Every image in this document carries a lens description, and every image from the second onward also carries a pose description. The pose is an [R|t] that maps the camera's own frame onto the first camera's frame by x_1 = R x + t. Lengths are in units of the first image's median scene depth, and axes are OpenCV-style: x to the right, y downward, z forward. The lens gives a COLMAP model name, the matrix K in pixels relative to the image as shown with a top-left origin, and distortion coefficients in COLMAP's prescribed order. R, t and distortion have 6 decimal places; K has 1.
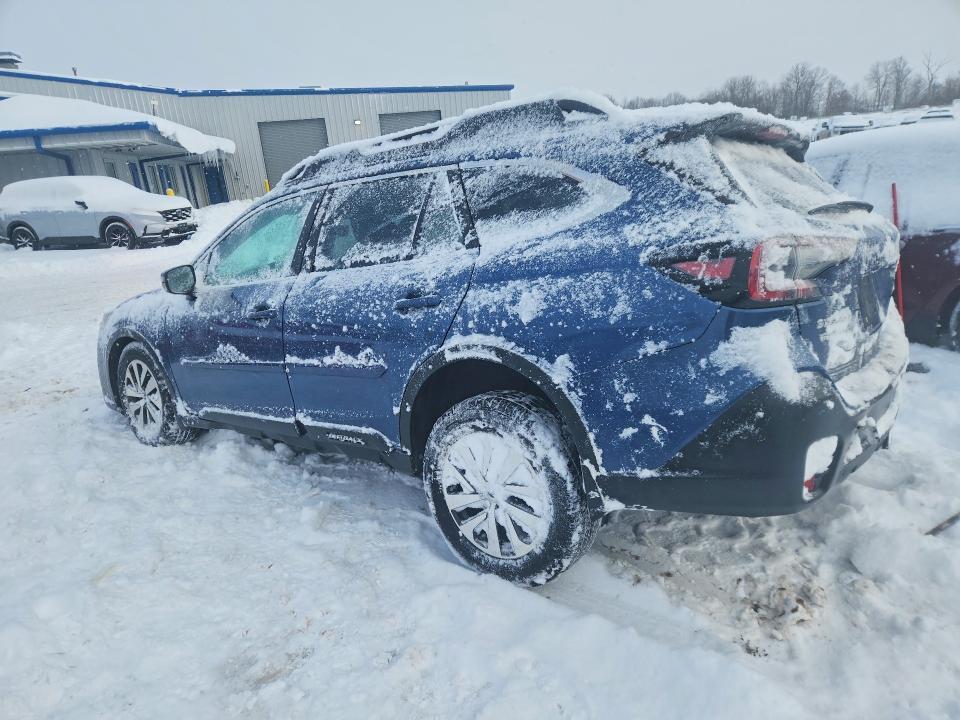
lens RADIAL K [[779.6, 0, 481.2], [0, 779.6, 368.2], [0, 0, 1]] dist [0.036688, -0.029146]
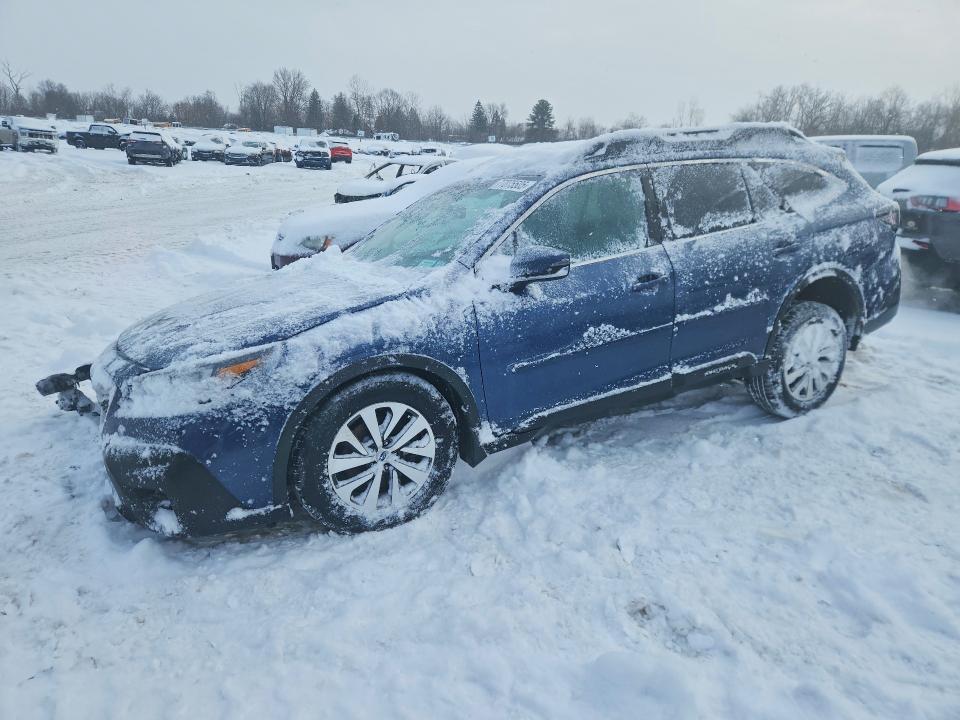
lens RADIAL K [[779.6, 0, 479.6], [0, 779.6, 353.3], [0, 0, 1]] dist [0.036688, -0.029146]
pose [[0.231680, -0.158006, 0.959874, -1.507135], [0.197297, 0.973846, 0.112685, -0.156801], [-0.952574, 0.163274, 0.256795, 1.077178]]
